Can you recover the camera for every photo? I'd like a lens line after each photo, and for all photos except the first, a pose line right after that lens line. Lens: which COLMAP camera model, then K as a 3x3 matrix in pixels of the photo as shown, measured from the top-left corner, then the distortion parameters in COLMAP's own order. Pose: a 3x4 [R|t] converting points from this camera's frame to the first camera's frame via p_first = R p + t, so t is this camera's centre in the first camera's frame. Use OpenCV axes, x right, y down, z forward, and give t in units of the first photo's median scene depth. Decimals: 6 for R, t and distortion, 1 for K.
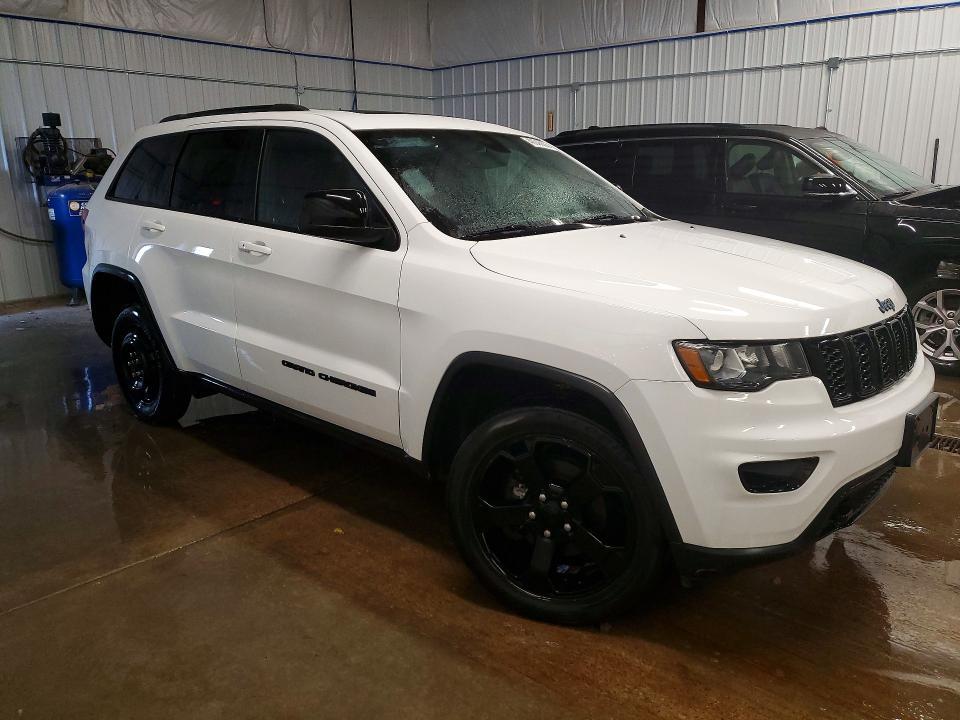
lens RADIAL K [[751.6, 0, 485.7], [0, 751.6, 356.7], [0, 0, 1]] dist [-0.002254, 0.053358]
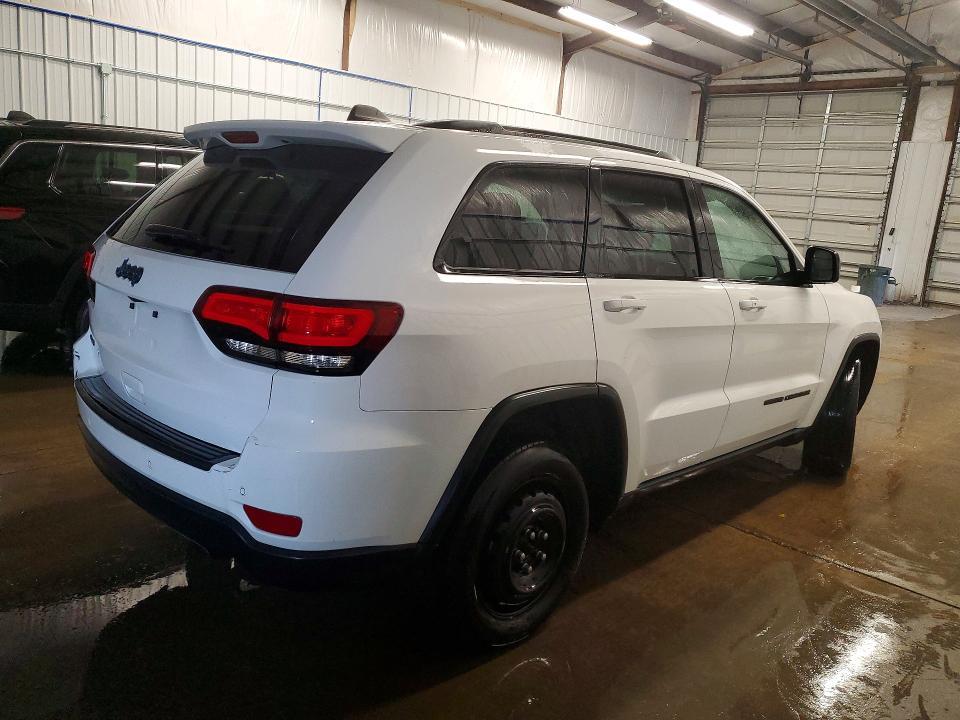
lens RADIAL K [[751.6, 0, 485.7], [0, 751.6, 356.7], [0, 0, 1]] dist [-0.002254, 0.053358]
pose [[0.057664, -0.197795, 0.978546, -1.184815], [0.175099, 0.966987, 0.185140, -0.291303], [-0.982861, 0.160667, 0.090394, 1.123076]]
